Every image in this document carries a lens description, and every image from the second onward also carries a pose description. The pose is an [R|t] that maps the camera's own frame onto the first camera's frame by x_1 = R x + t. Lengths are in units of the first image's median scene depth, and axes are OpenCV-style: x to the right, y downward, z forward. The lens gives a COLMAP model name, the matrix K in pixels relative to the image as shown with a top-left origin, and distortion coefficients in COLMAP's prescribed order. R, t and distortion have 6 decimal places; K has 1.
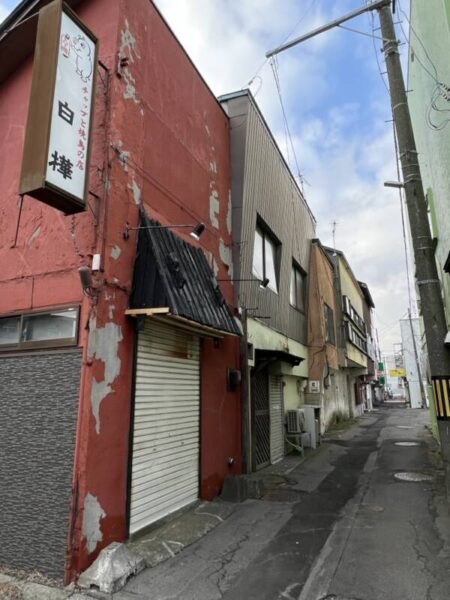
lens RADIAL K [[385.3, 0, 220.2], [0, 385.3, 303.8], [0, 0, 1]] dist [0.003955, 0.000420]
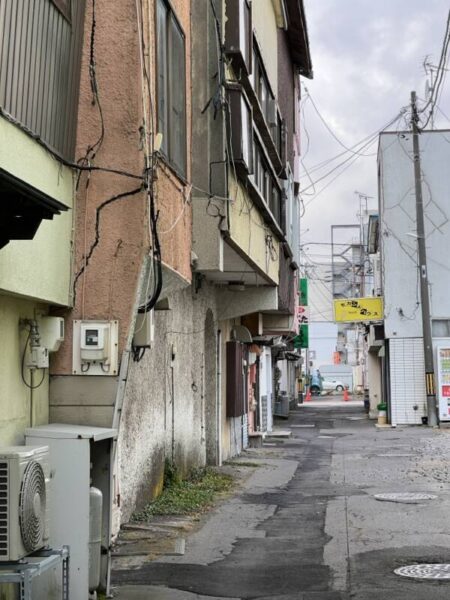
lens RADIAL K [[1319.3, 0, 224.8], [0, 1319.3, 299.8], [0, 0, 1]] dist [0.088267, 0.000000]
pose [[0.940966, 0.016003, 0.338124, 0.038054], [-0.071977, 0.985499, 0.153661, 0.044546], [-0.330762, -0.168927, 0.928472, 0.184468]]
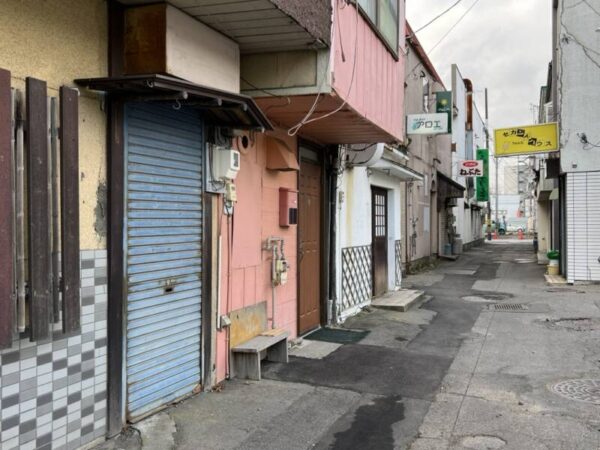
lens RADIAL K [[565.9, 0, 297.8], [0, 565.9, 224.1], [0, 0, 1]] dist [0.022868, 0.000000]
pose [[0.998499, 0.005020, 0.054537, 0.603135], [-0.017192, 0.974186, 0.225093, 0.309967], [-0.051999, -0.225693, 0.972810, 1.313691]]
